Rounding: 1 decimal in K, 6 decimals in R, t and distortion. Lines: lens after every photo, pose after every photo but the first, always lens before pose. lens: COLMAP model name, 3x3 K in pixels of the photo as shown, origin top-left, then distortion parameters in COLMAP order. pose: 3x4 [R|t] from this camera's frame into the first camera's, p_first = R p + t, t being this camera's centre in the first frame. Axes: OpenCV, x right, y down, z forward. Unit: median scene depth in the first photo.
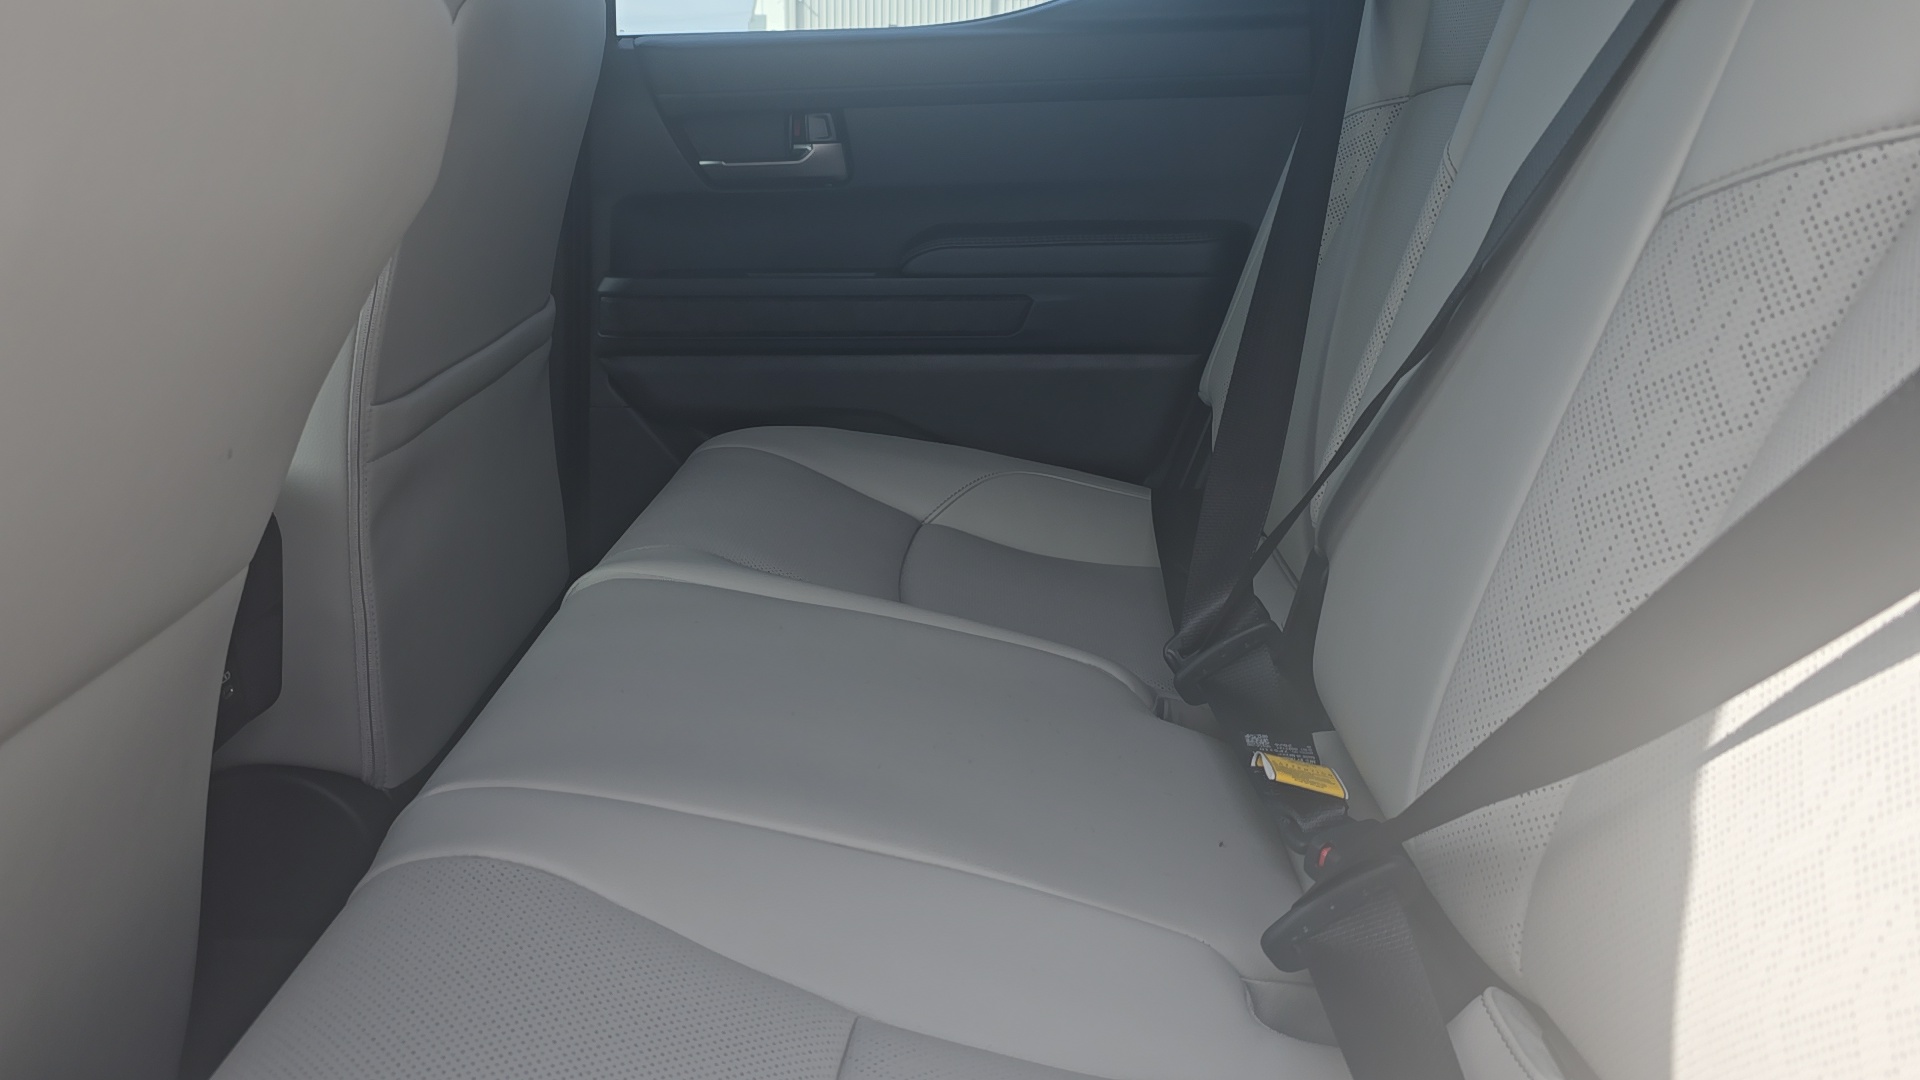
lens RADIAL K [[1600.8, 0, 951.0], [0, 1600.8, 534.3], [0, 0, 1]] dist [-0.007536, 0.016331]
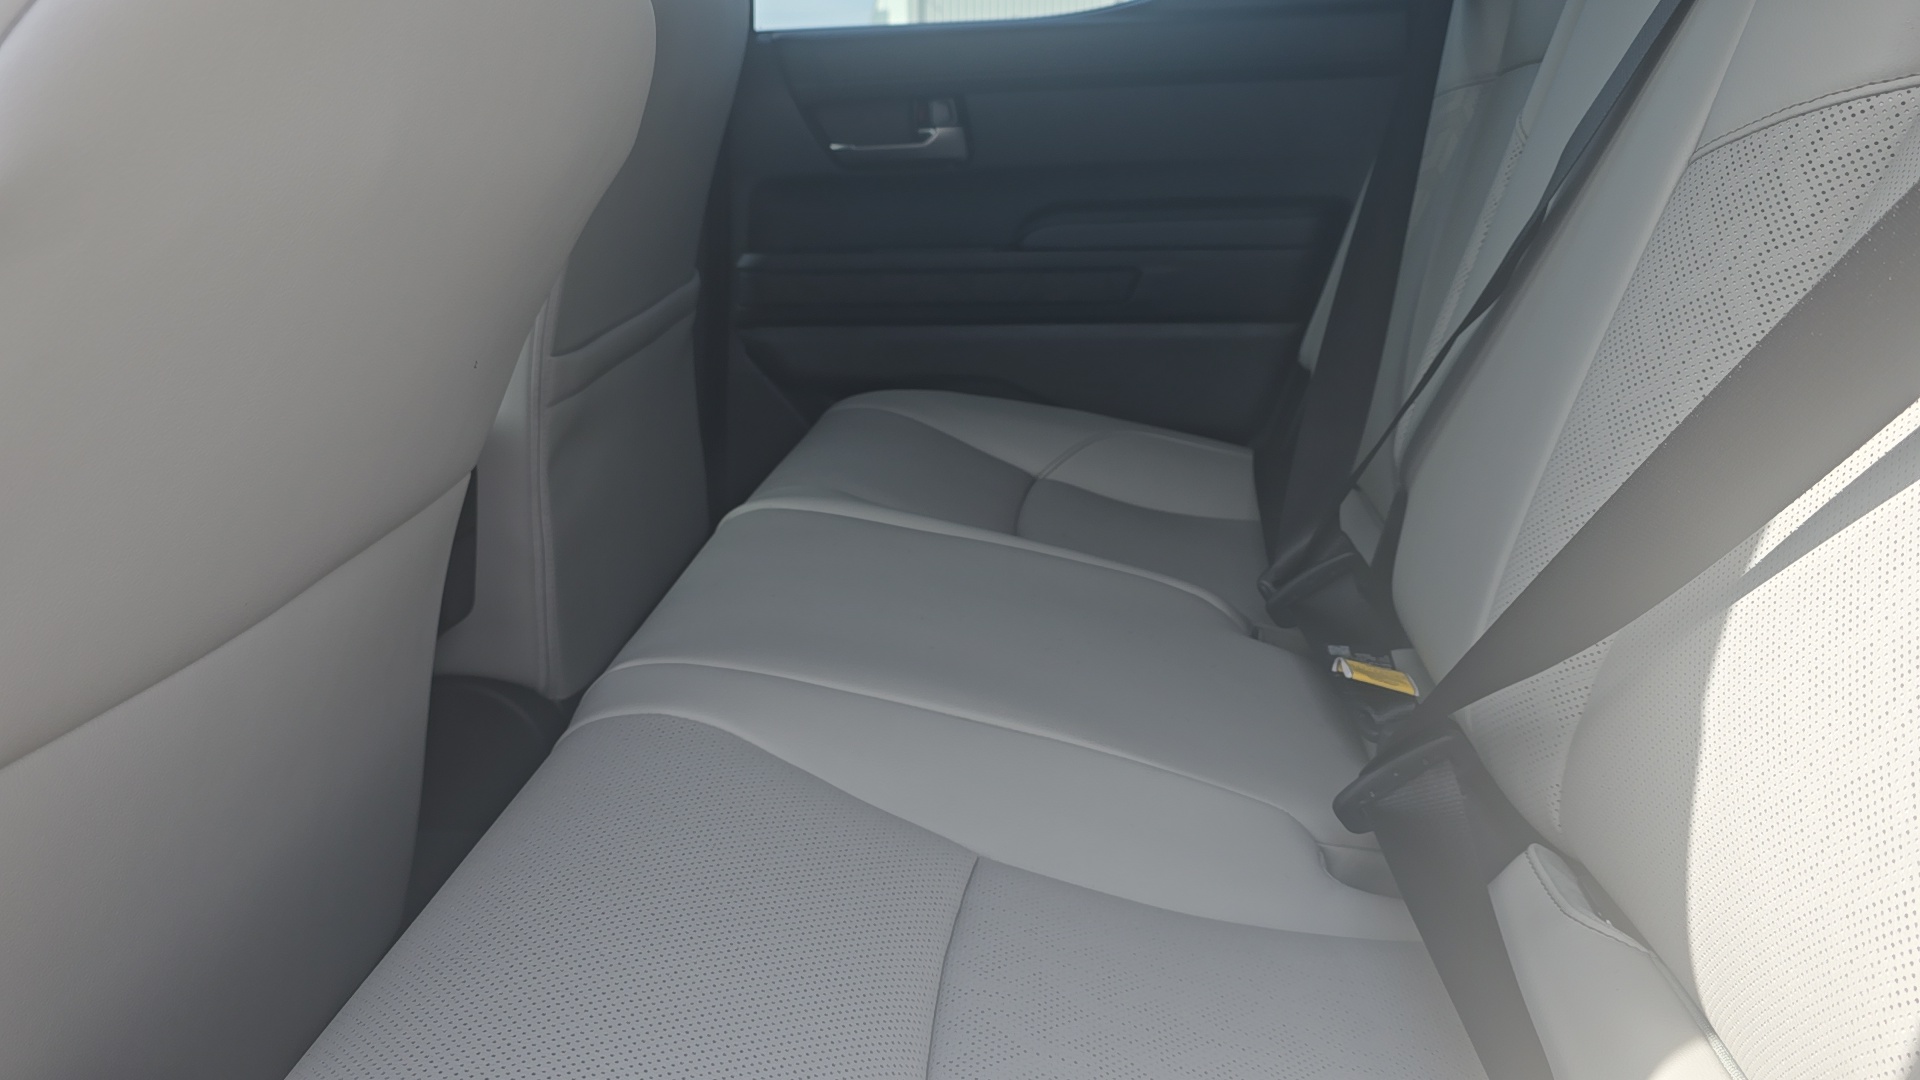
lens RADIAL K [[1600.8, 0, 951.0], [0, 1600.8, 534.3], [0, 0, 1]] dist [-0.007536, 0.016331]
pose [[0.997570, 0.007432, -0.069270, -0.001134], [-0.007224, 0.999969, 0.003259, 0.056296], [0.069292, -0.002751, 0.997593, -0.155368]]
